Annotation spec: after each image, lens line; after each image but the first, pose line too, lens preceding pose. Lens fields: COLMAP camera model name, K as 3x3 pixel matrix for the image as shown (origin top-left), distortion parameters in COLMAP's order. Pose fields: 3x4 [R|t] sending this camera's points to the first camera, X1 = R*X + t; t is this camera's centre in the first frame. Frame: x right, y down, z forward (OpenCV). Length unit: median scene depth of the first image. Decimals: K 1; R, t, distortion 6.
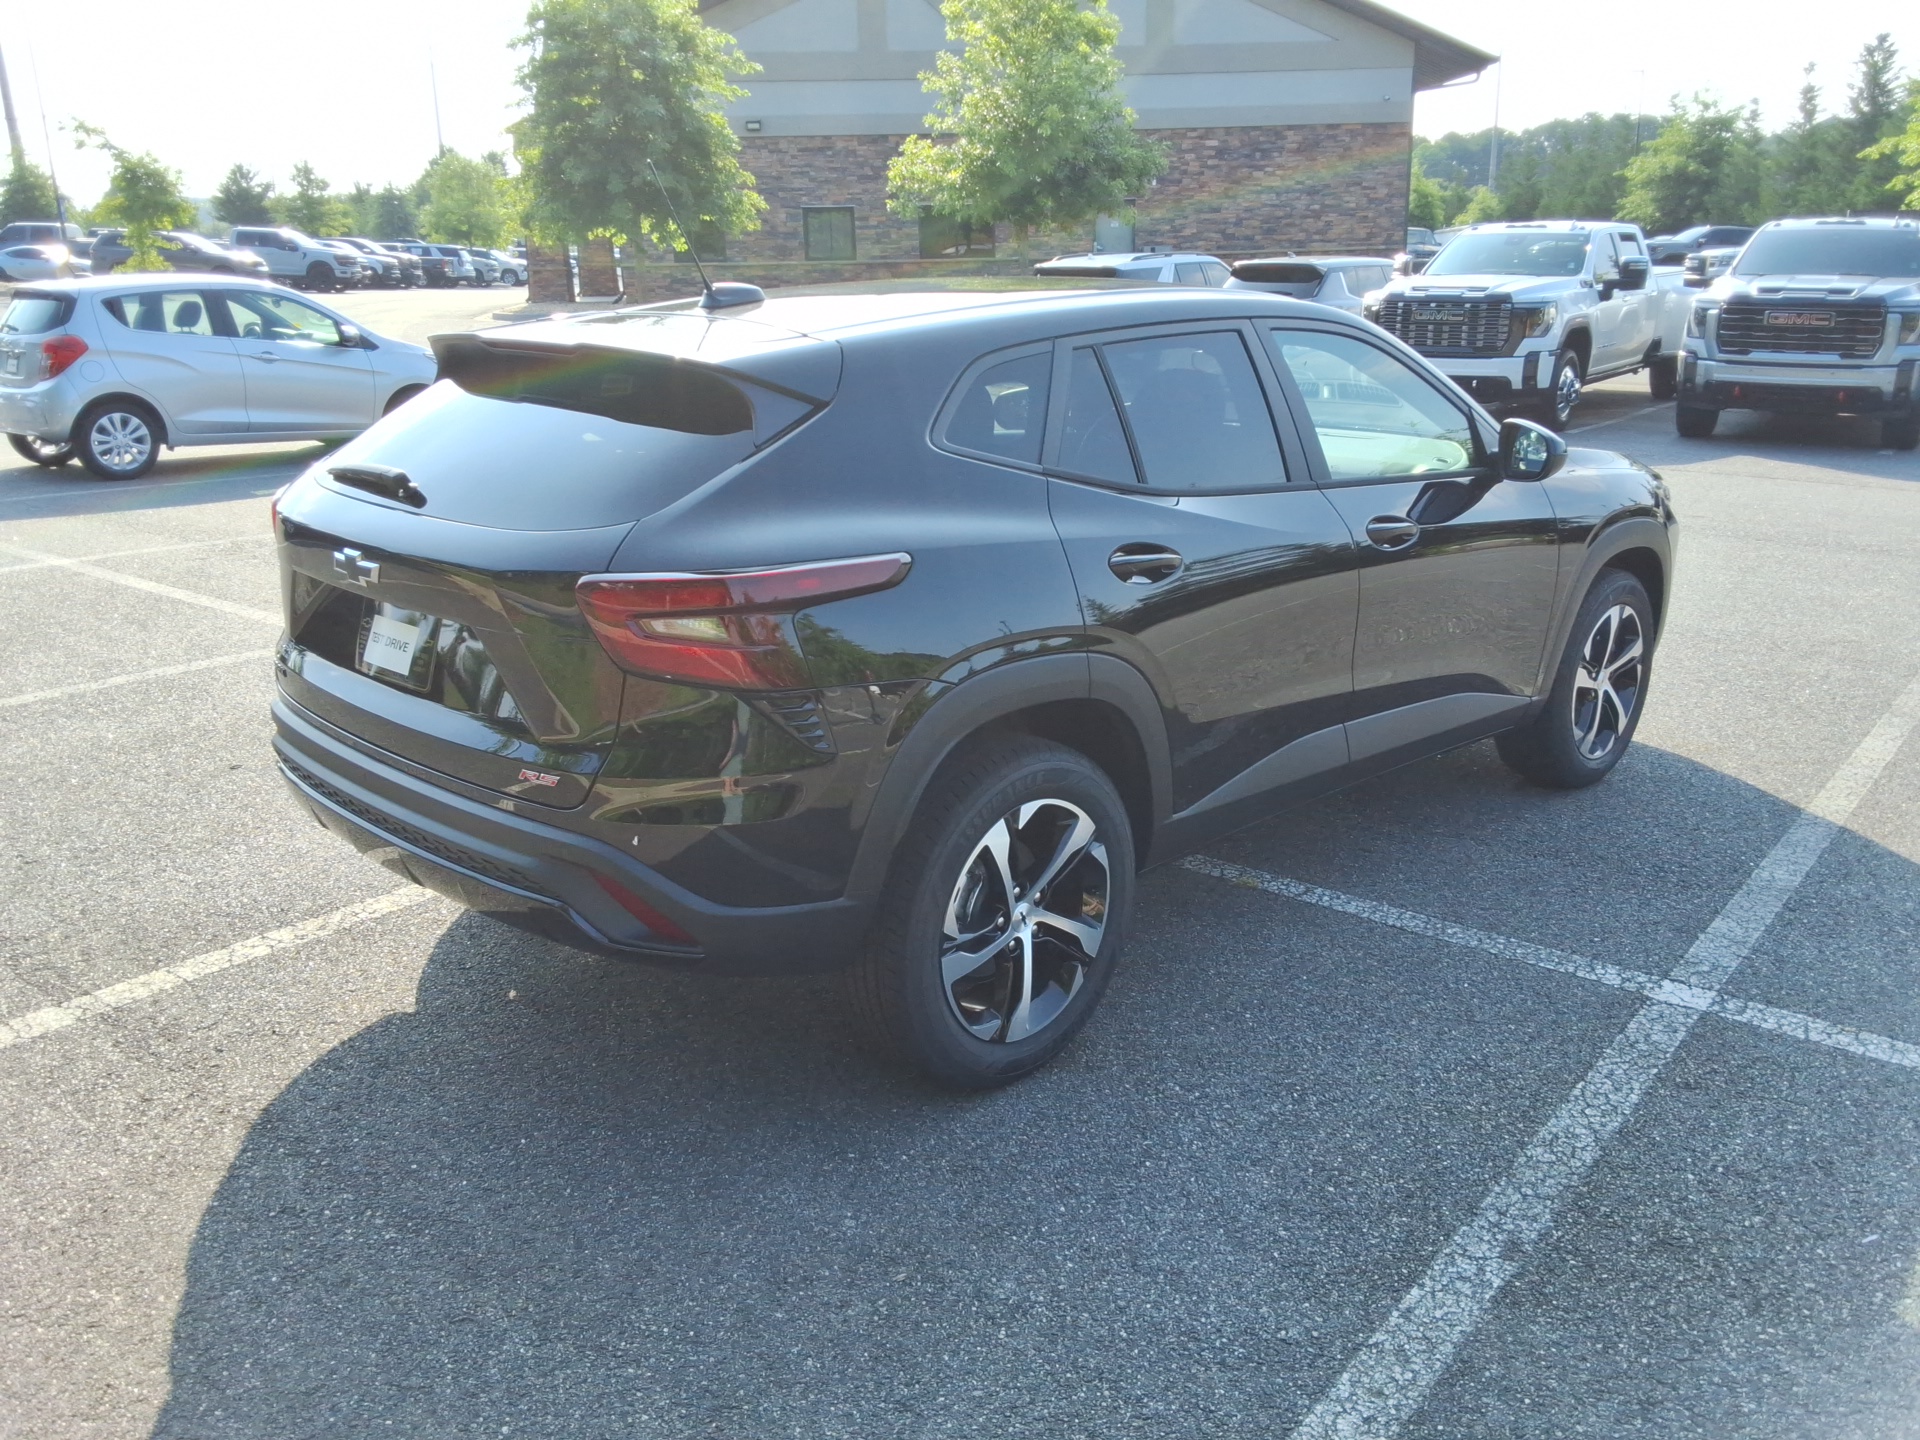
lens RADIAL K [[1560.5, 0, 972.6], [0, 1560.5, 723.4], [0, 0, 1]] dist [0.089557, -0.140970]
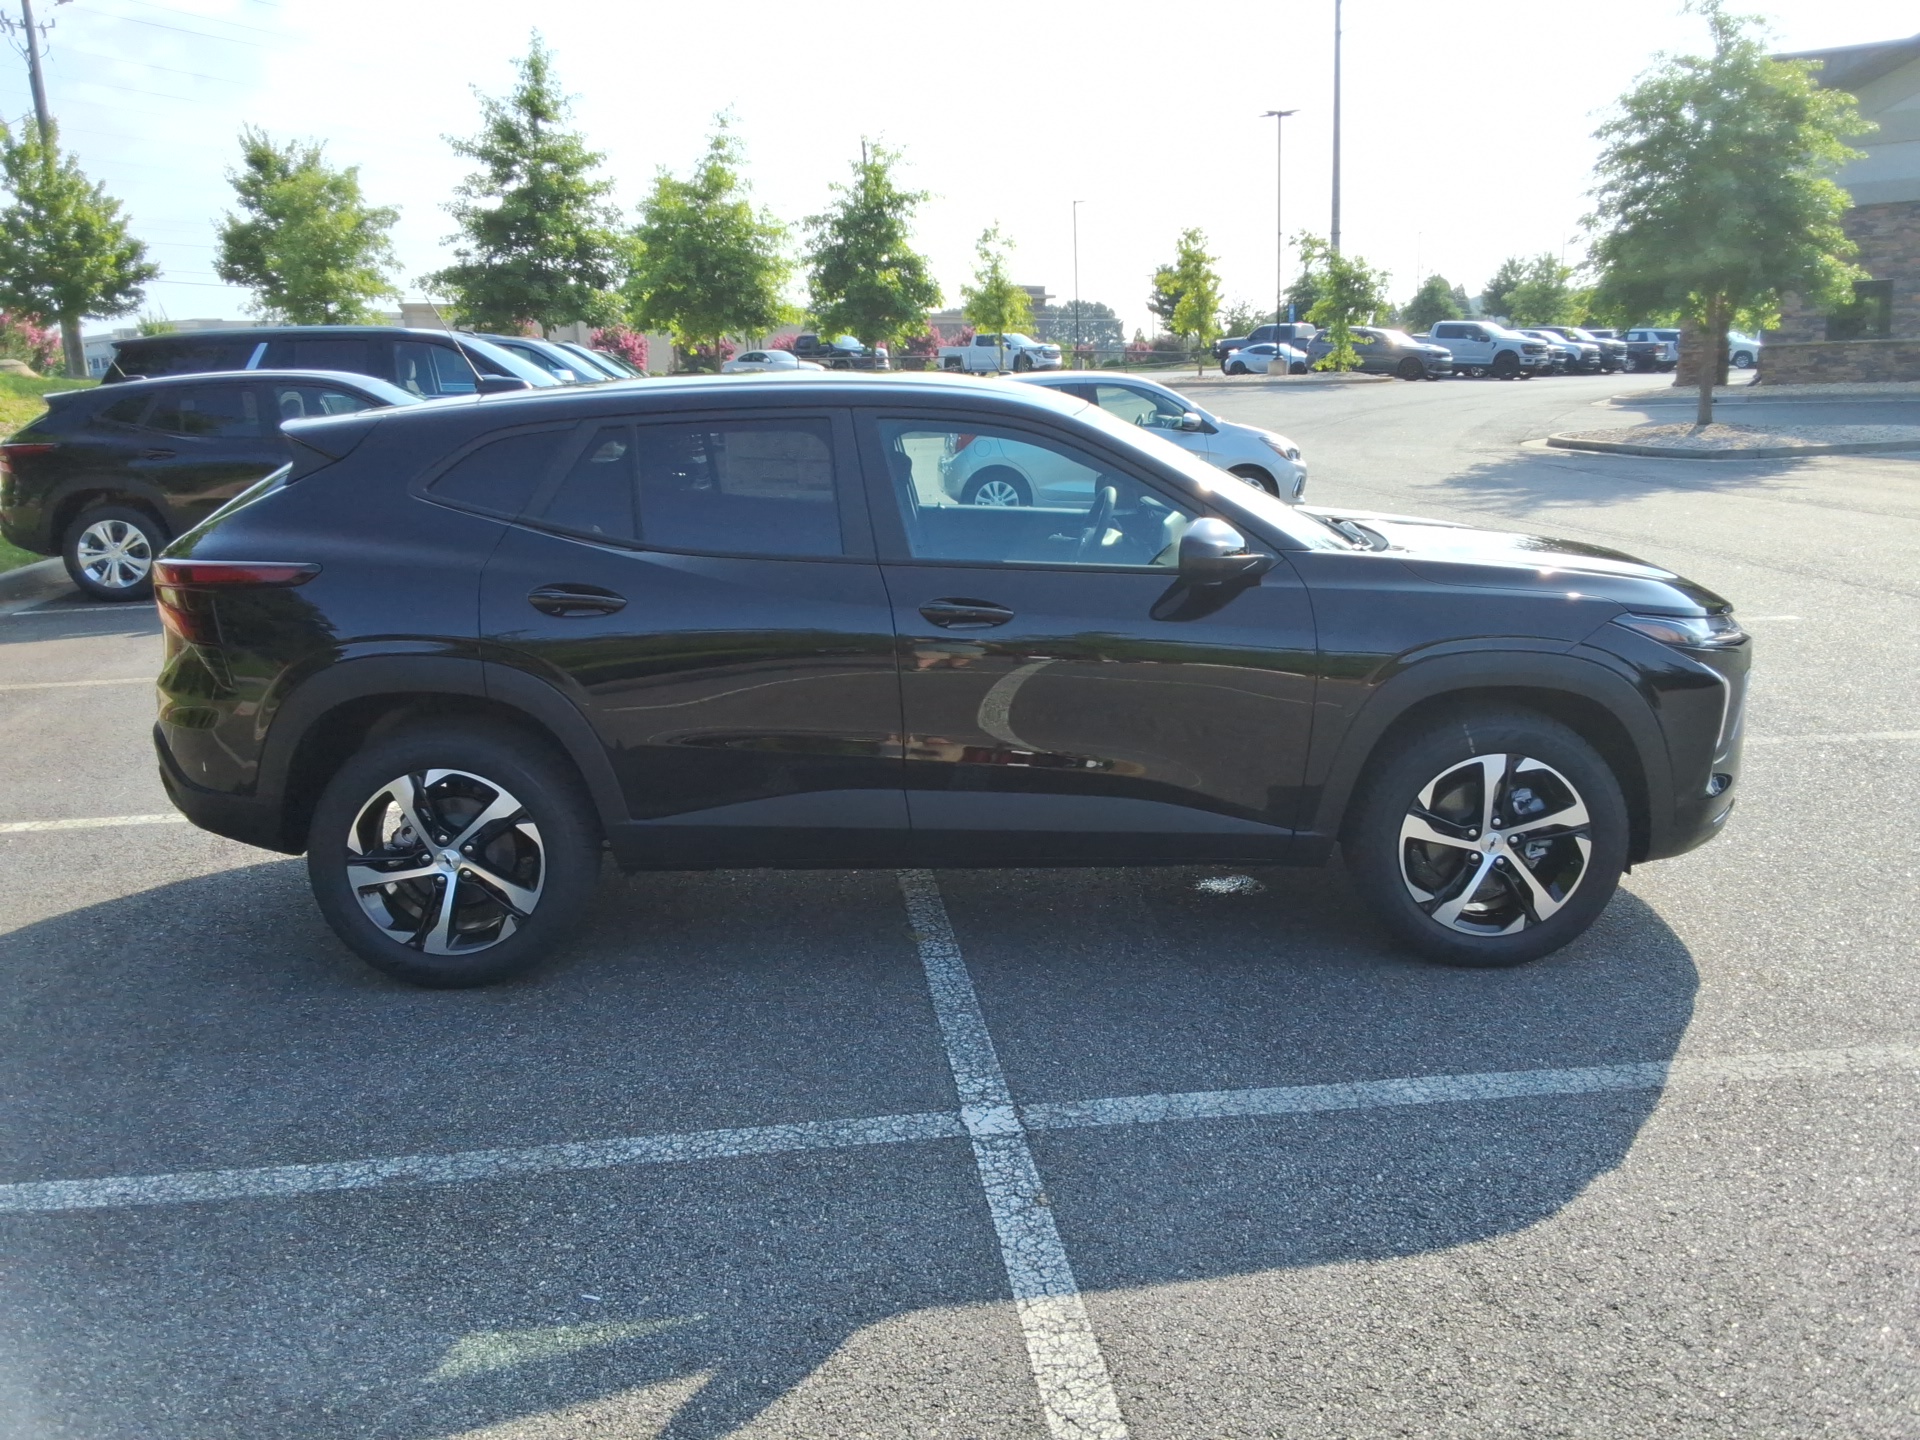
lens RADIAL K [[1560.5, 0, 972.6], [0, 1560.5, 723.4], [0, 0, 1]] dist [0.089557, -0.140970]
pose [[0.710471, 0.142056, -0.689240, 0.126134], [-0.176815, 0.984030, 0.020552, -0.009468], [0.681152, 0.107266, 0.724242, 0.034520]]
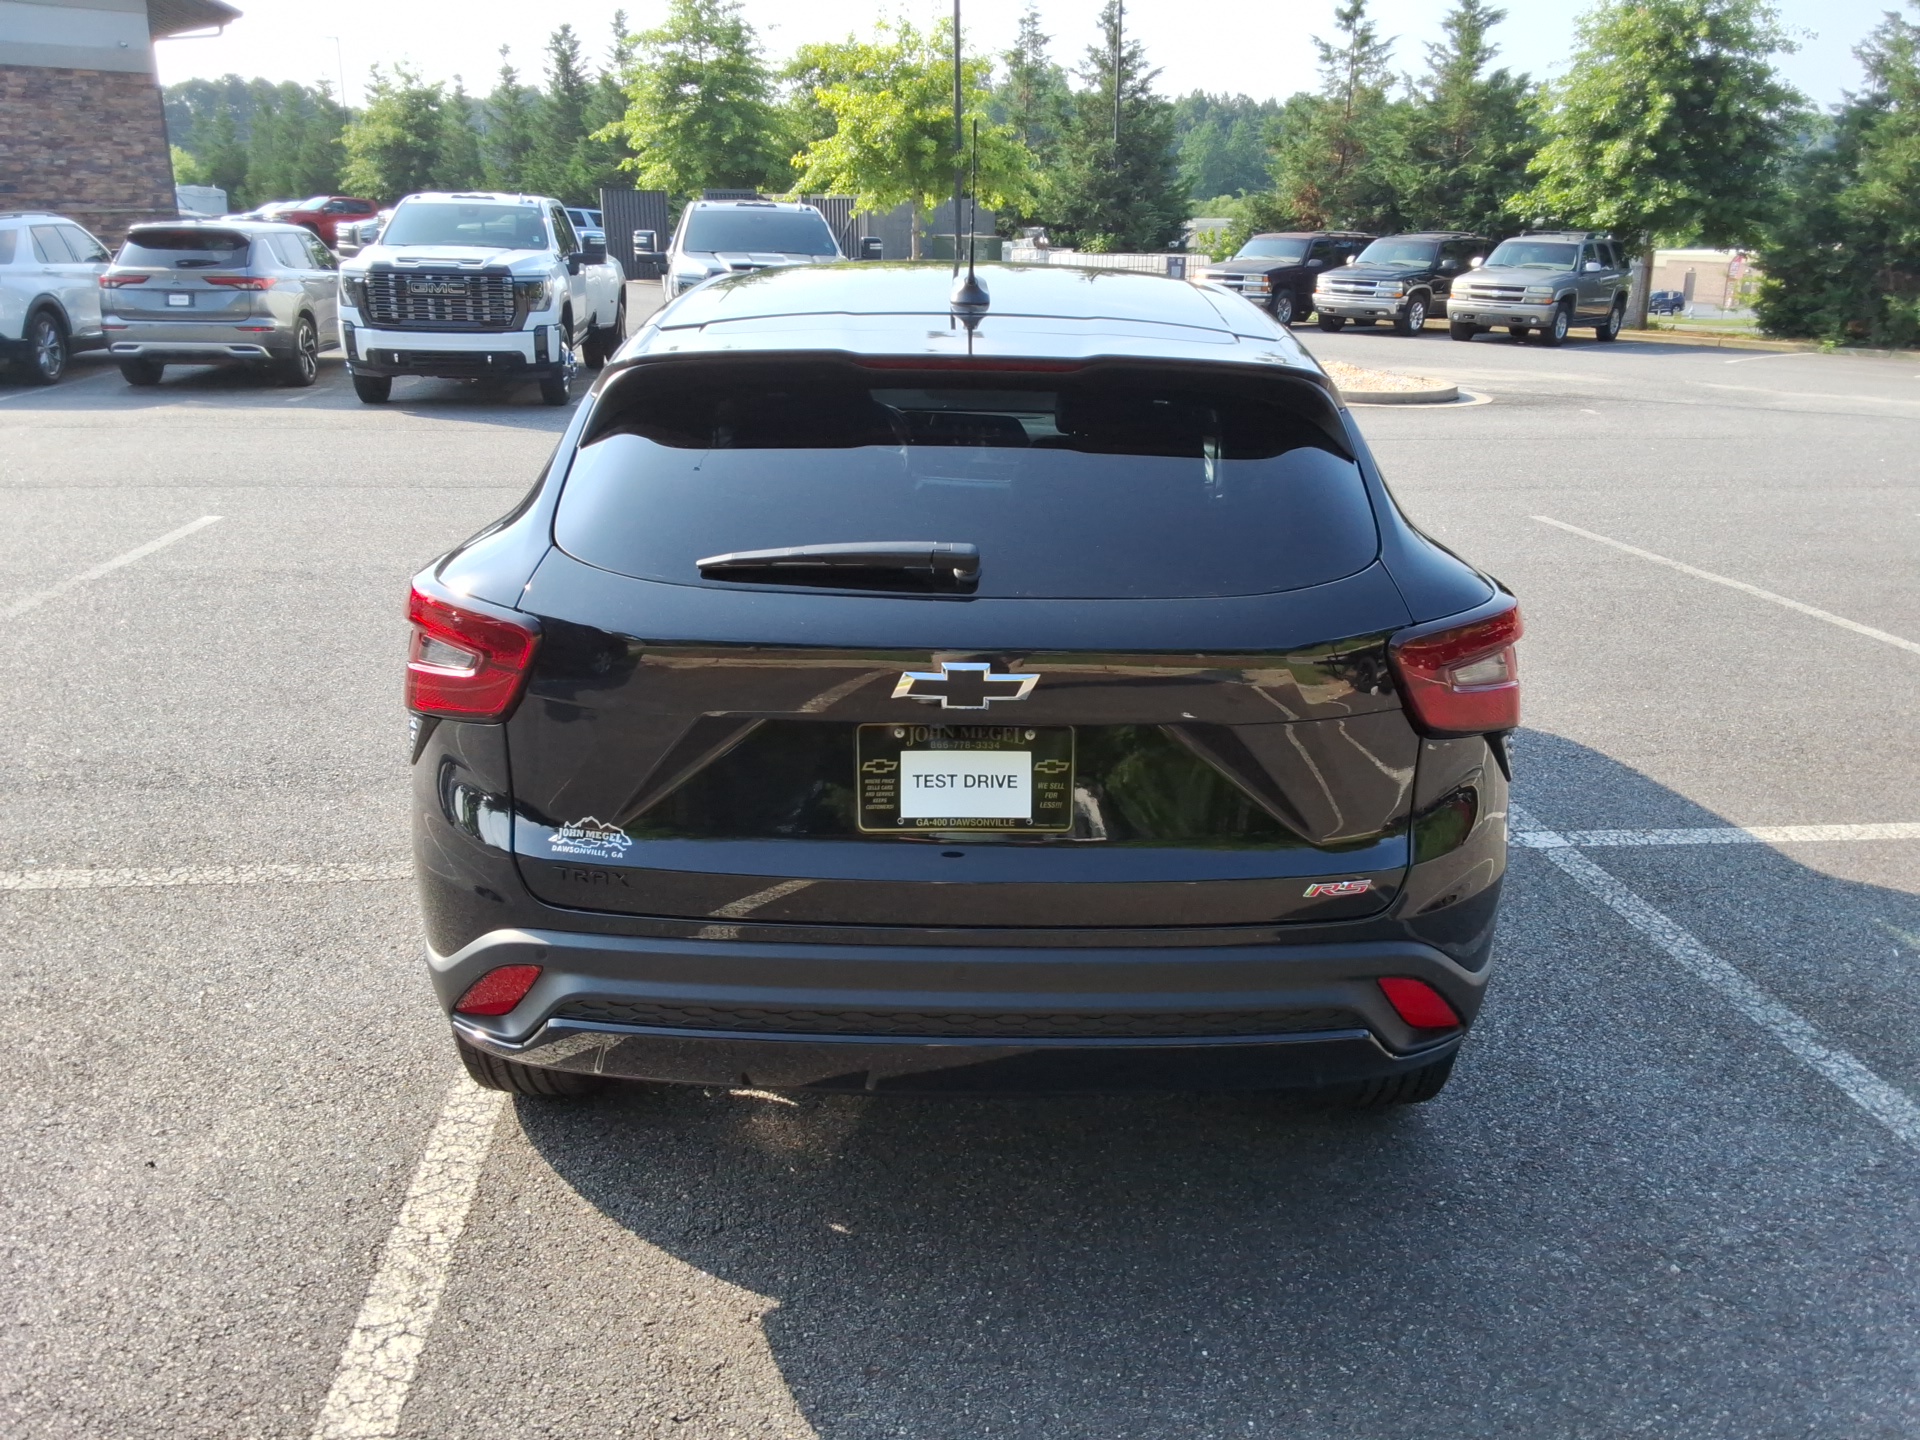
lens RADIAL K [[1560.5, 0, 972.6], [0, 1560.5, 723.4], [0, 0, 1]] dist [0.089557, -0.140970]
pose [[0.702862, -0.197290, 0.683419, -0.084329], [0.184525, 0.978448, 0.092684, -0.014129], [-0.686975, 0.060964, 0.724119, 0.047843]]
